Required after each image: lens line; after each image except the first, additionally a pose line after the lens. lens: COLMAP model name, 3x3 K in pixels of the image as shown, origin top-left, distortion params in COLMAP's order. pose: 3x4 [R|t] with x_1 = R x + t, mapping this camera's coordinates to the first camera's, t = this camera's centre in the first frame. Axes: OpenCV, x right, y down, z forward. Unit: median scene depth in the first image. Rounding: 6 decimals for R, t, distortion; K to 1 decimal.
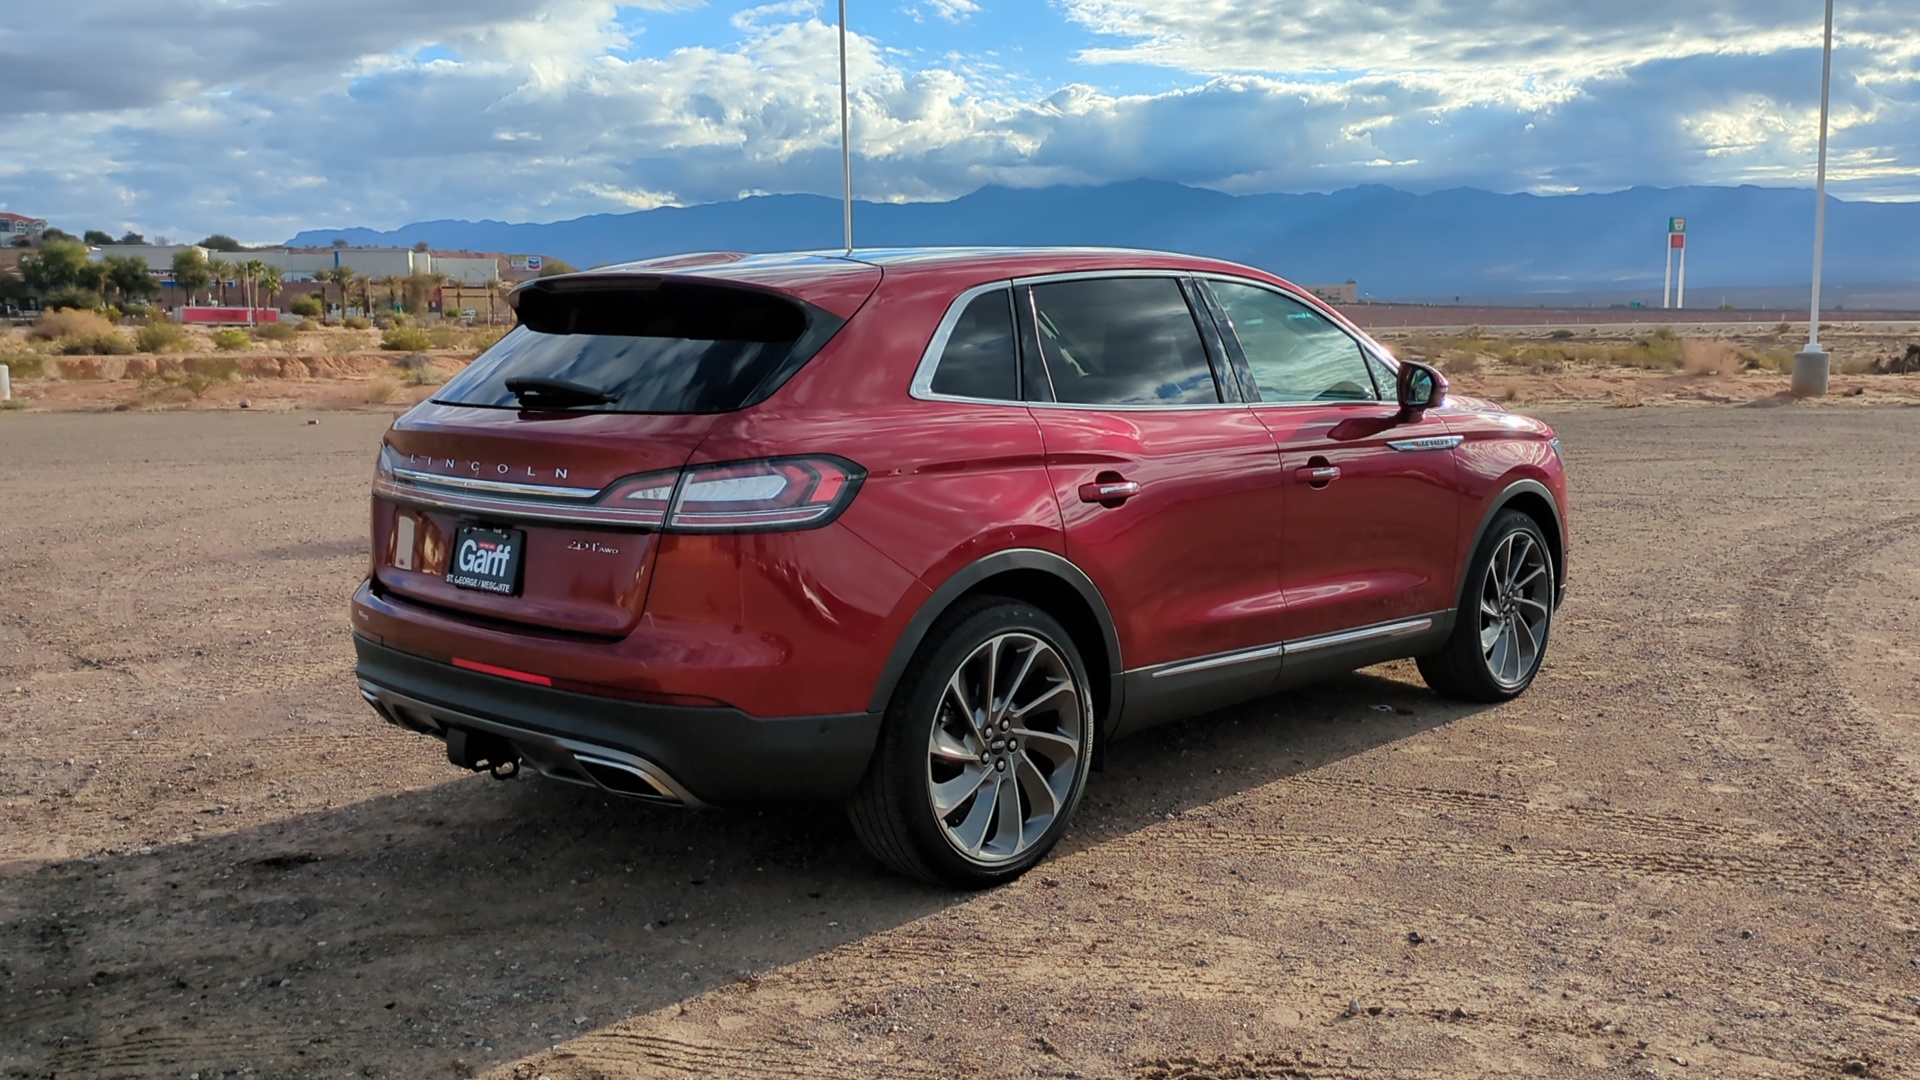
lens RADIAL K [[1637.6, 0, 967.6], [0, 1637.6, 528.9], [0, 0, 1]] dist [0.059786, -0.071332]
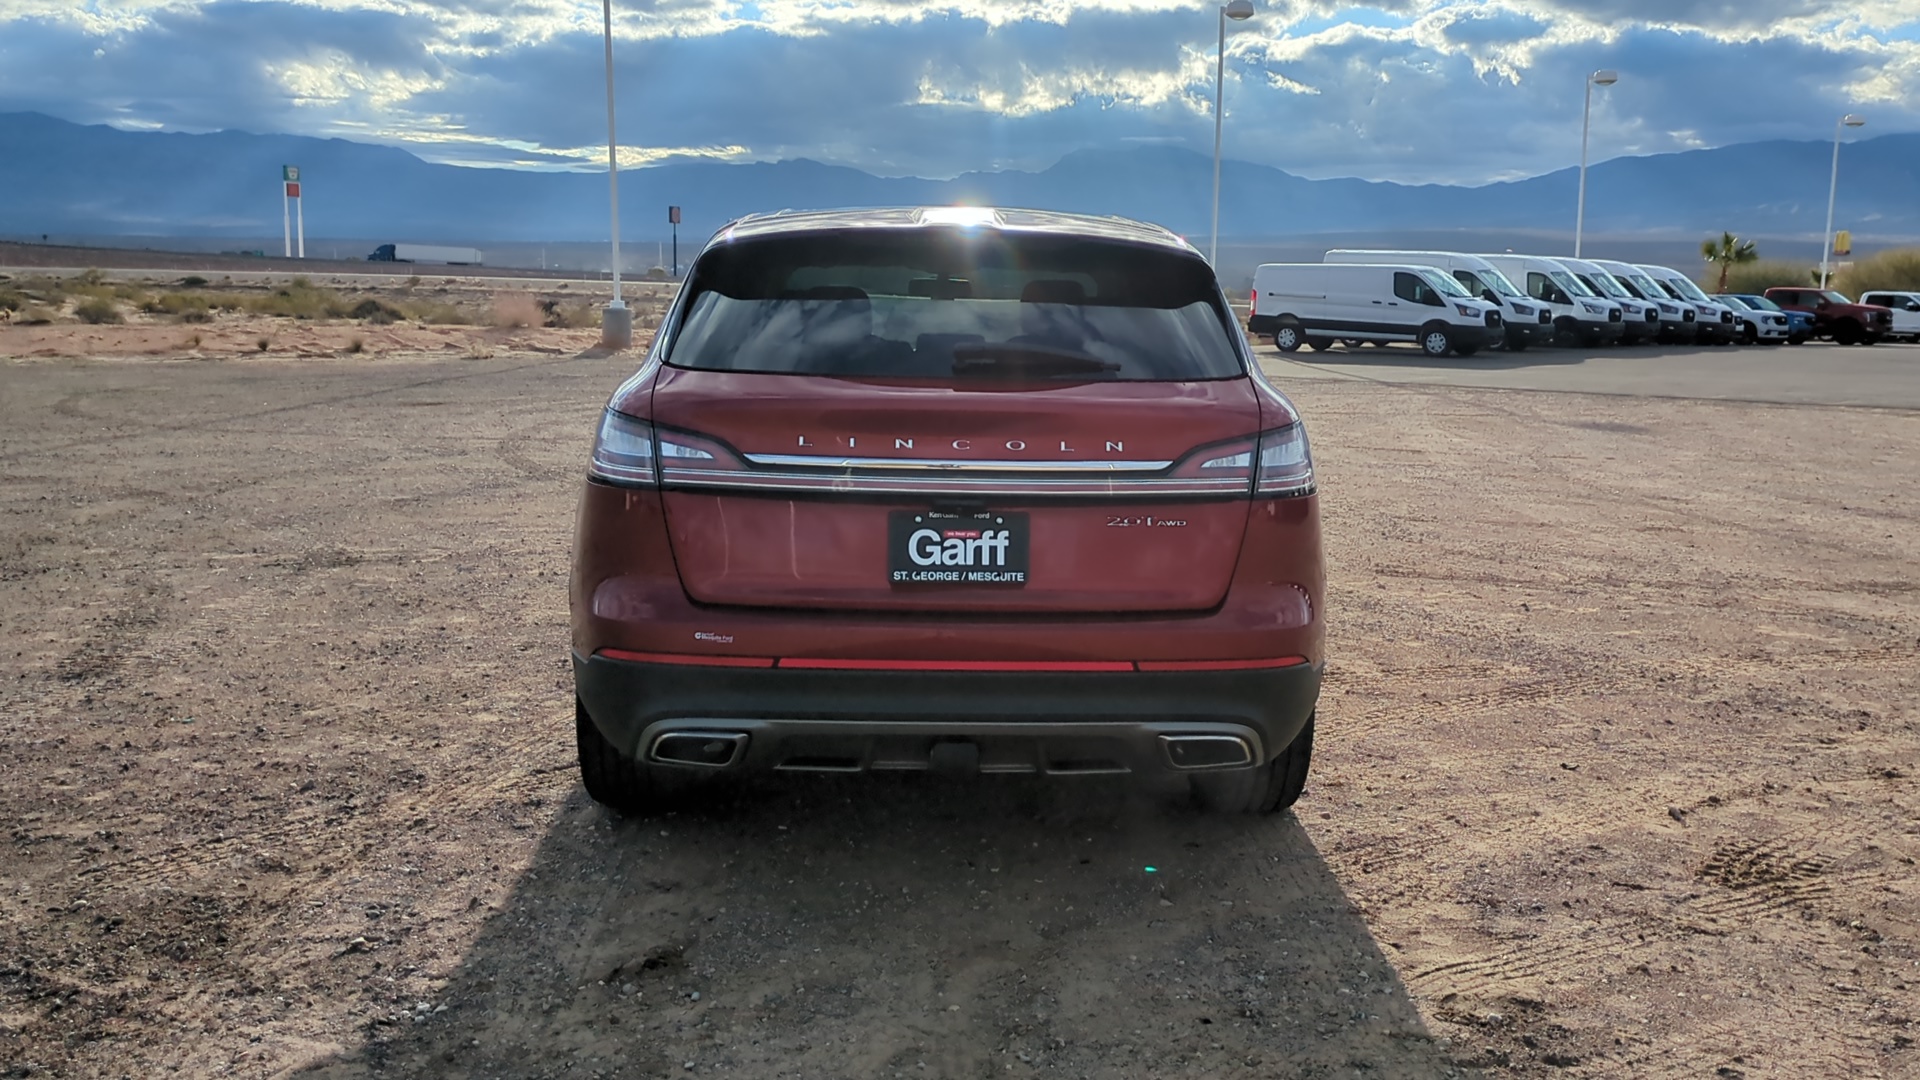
lens RADIAL K [[1637.6, 0, 1022.2], [0, 1637.6, 550.8], [0, 0, 1]] dist [0.059786, -0.071332]
pose [[0.705532, -0.090370, 0.702892, -0.900805], [0.060000, 0.995892, 0.067815, -0.038910], [-0.706133, -0.005672, 0.708056, 0.354533]]
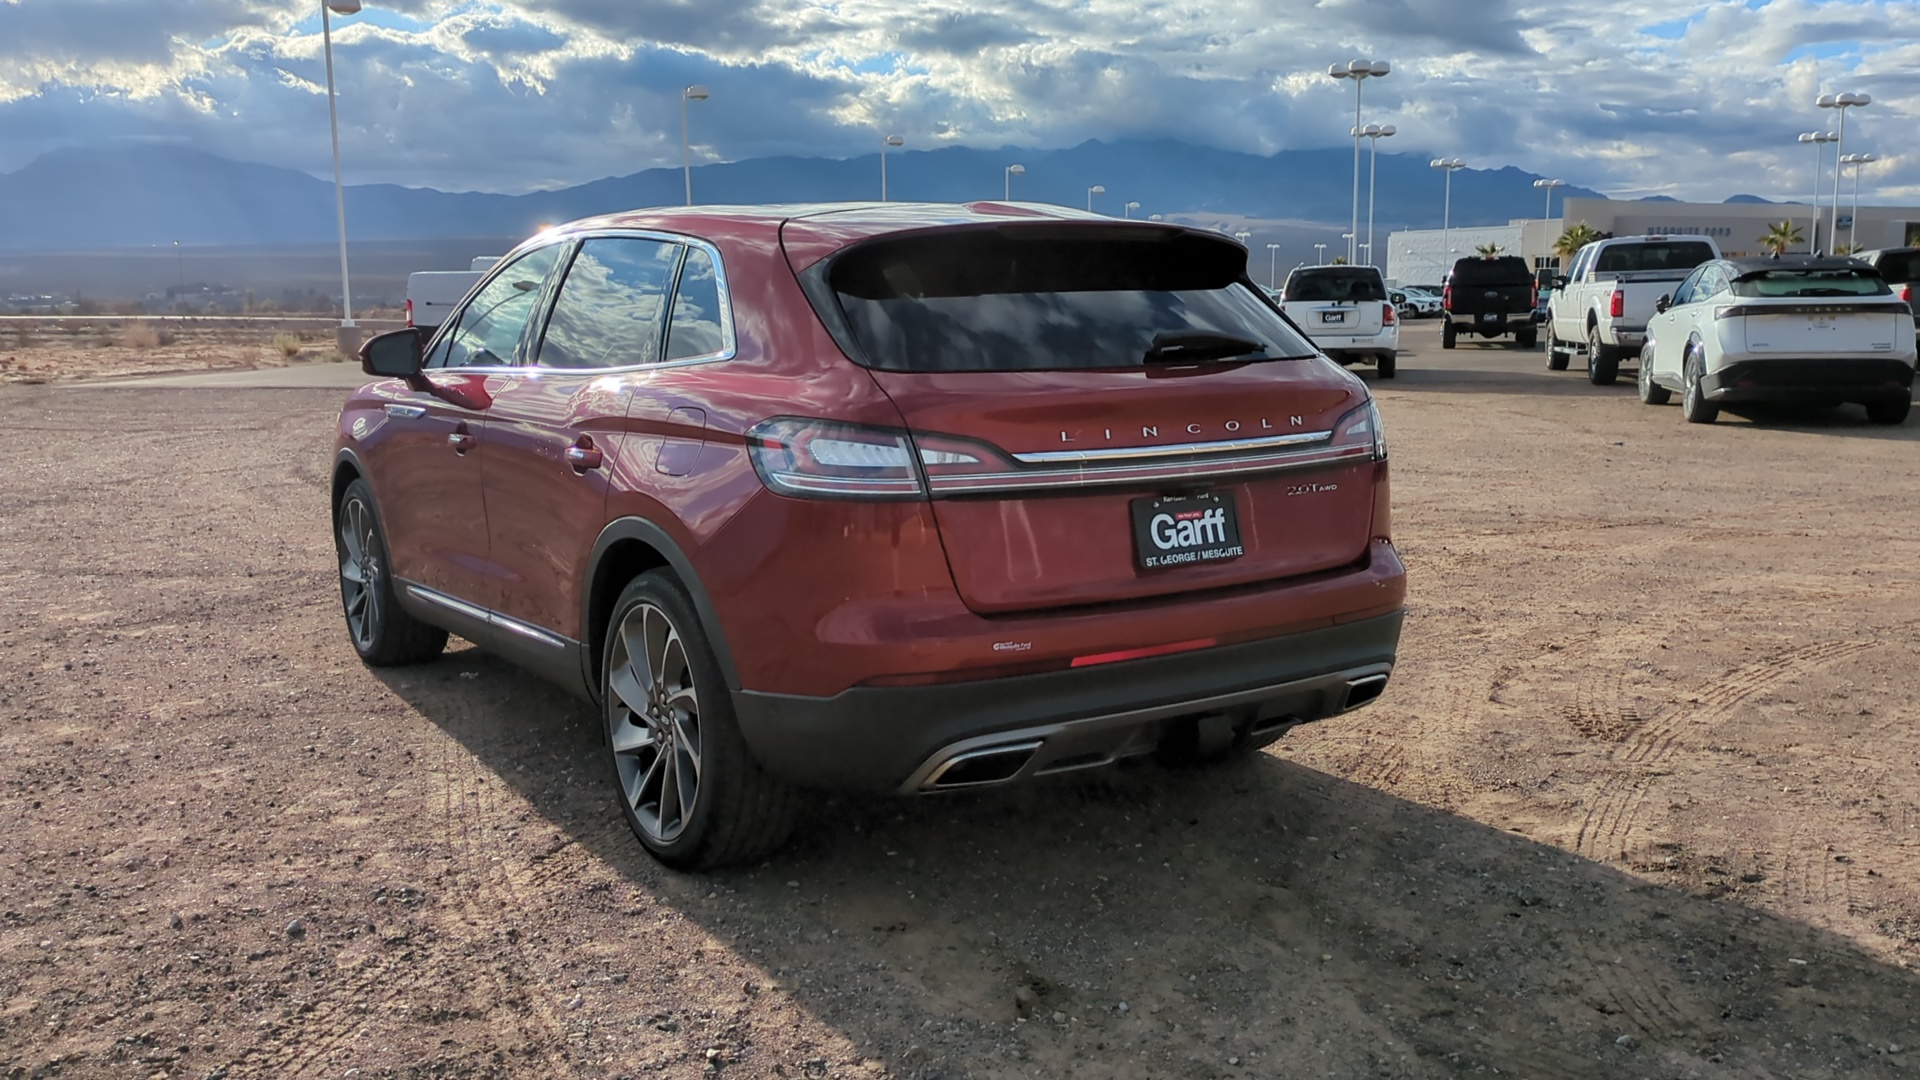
lens RADIAL K [[1637.6, 0, 962.6], [0, 1637.6, 536.2], [0, 0, 1]] dist [0.059786, -0.071332]
pose [[0.231784, -0.132364, 0.963720, -1.216228], [0.125018, 0.986537, 0.105430, -0.091203], [-0.964700, 0.096046, 0.245211, 0.908397]]
